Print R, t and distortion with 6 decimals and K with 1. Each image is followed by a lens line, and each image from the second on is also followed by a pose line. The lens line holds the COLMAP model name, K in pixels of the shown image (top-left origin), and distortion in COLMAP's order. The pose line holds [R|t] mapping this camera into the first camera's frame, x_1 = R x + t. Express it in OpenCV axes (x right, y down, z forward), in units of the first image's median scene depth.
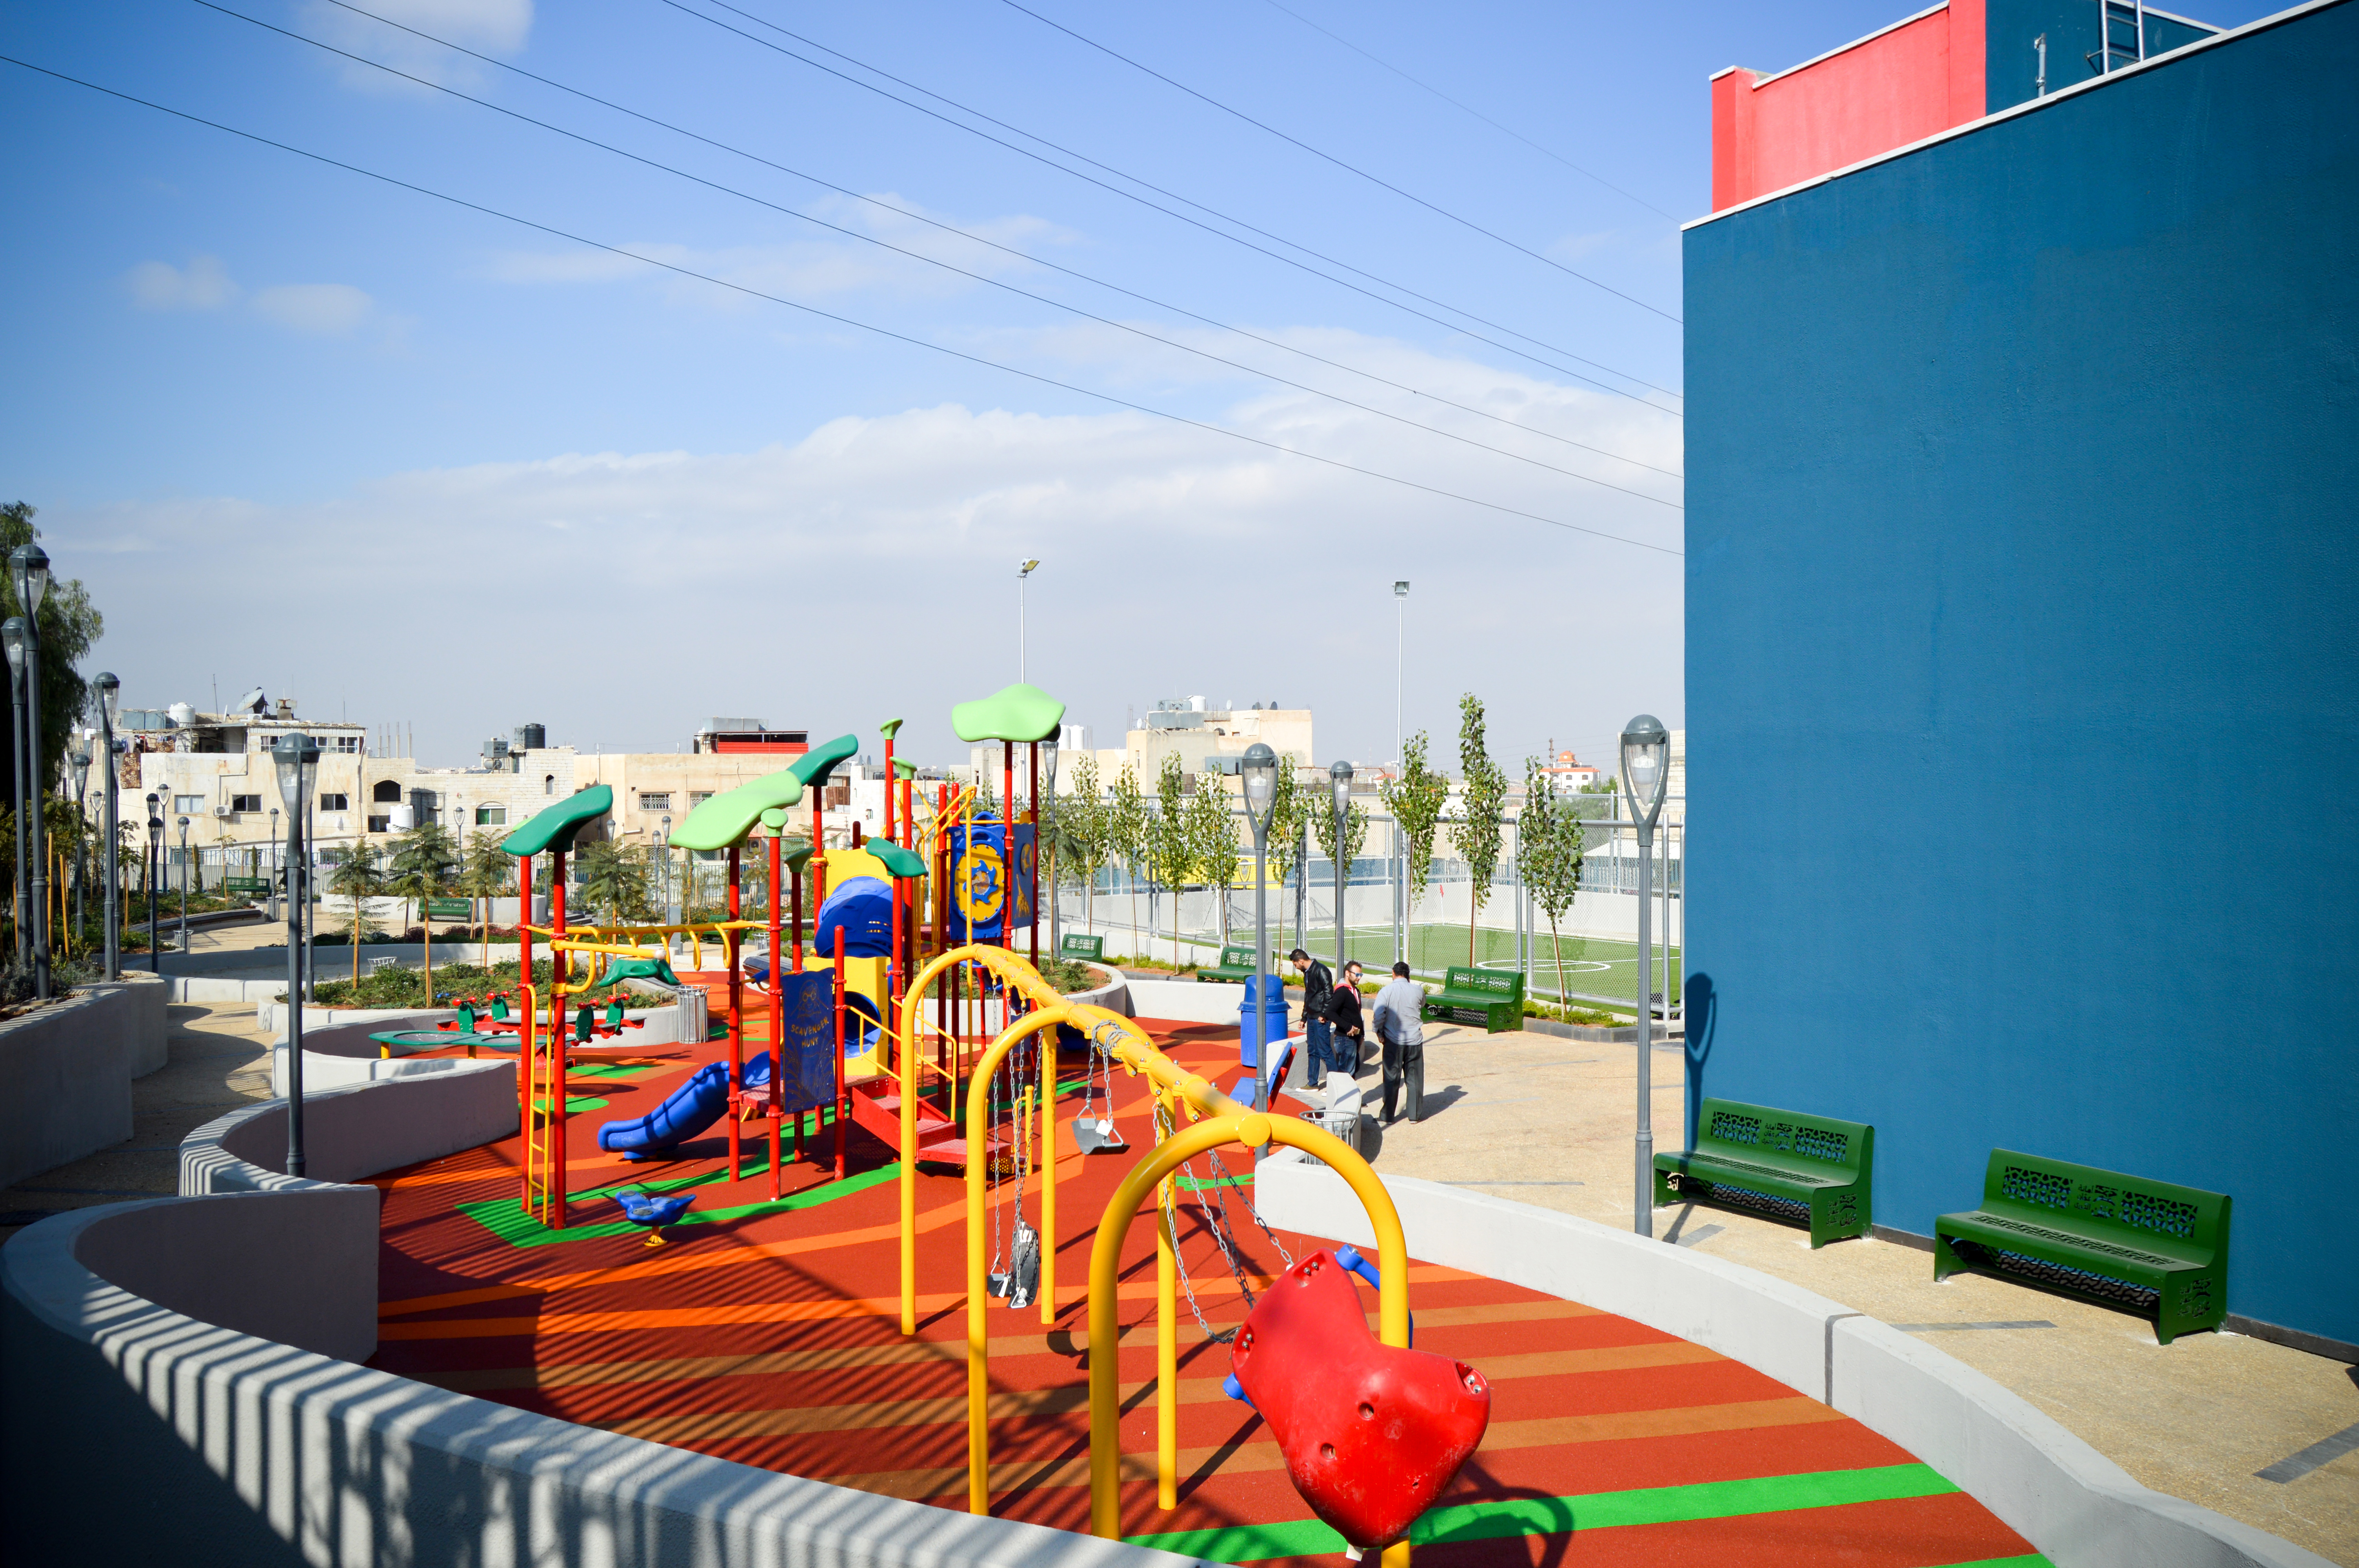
lens RADIAL K [[1878.2, 0, 1176.3], [0, 1878.2, 744.2], [0, 0, 1]] dist [-0.020315, 0.008895]
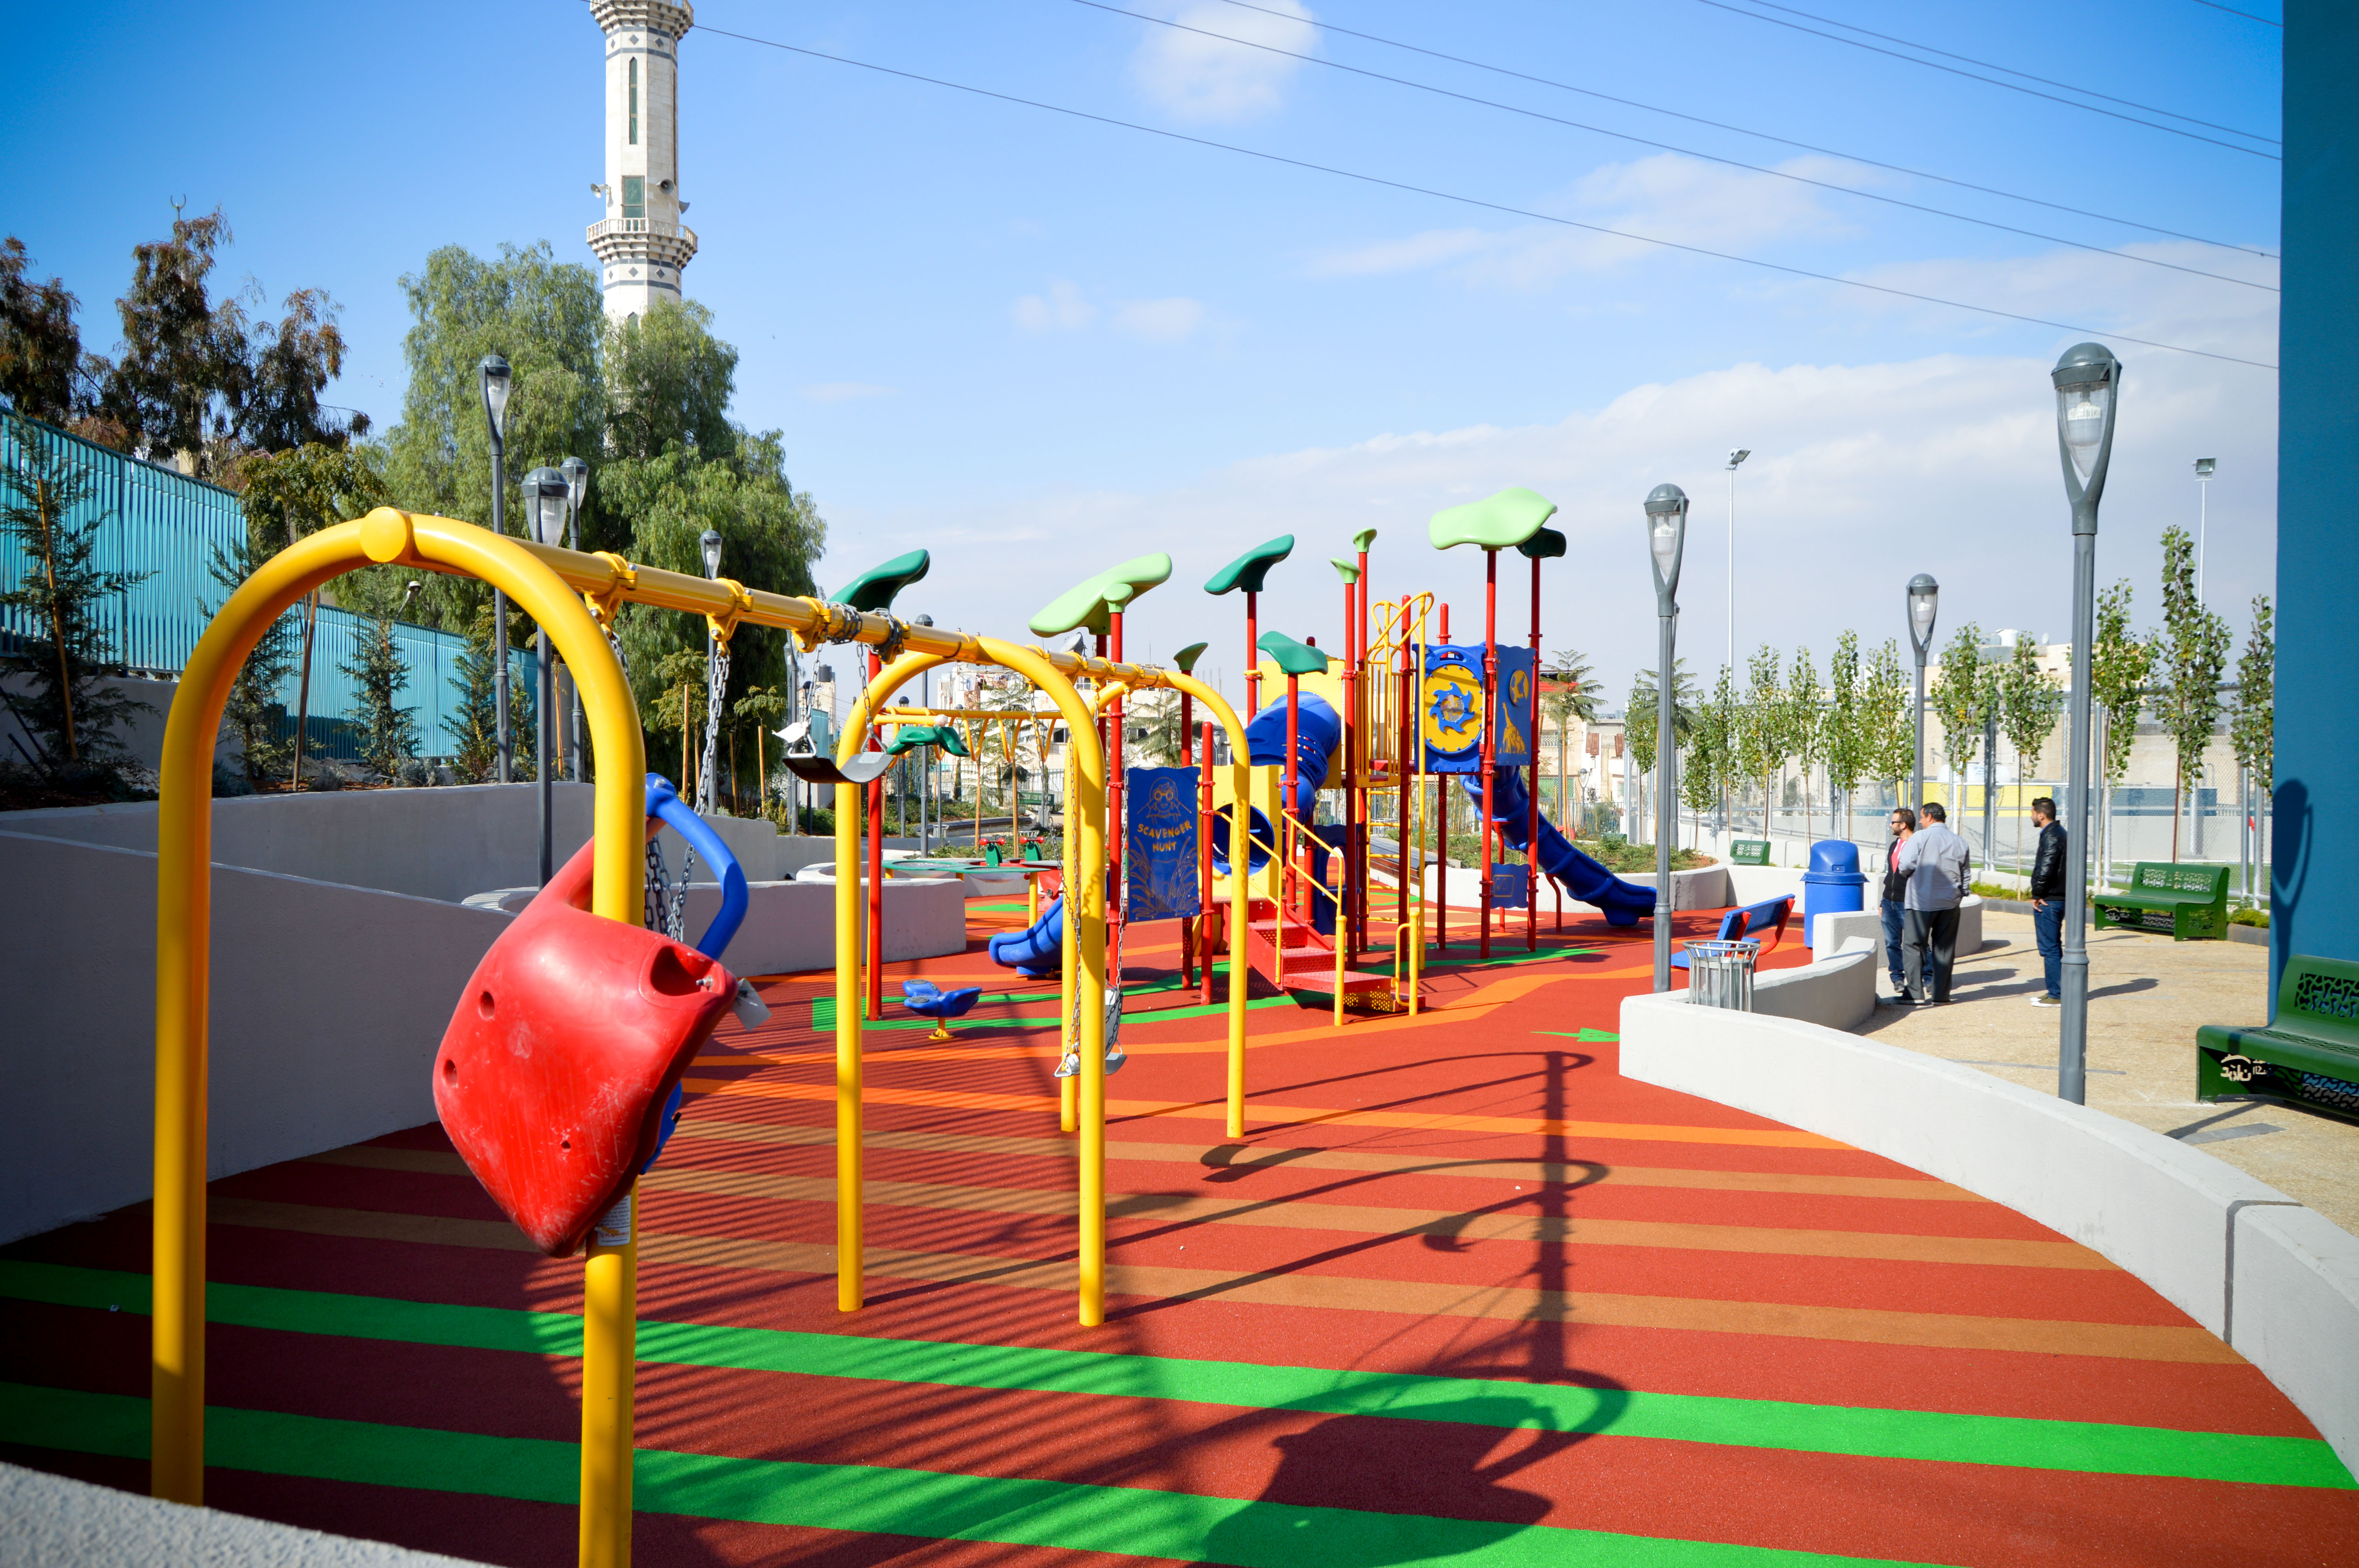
lens RADIAL K [[1878.2, 0, 1176.3], [0, 1878.2, 744.2], [0, 0, 1]] dist [-0.020315, 0.008895]
pose [[0.914668, 0.011288, -0.404047, 0.160292], [-0.000147, 0.999619, 0.027593, 0.079967], [0.404205, -0.025179, 0.914322, 0.173386]]
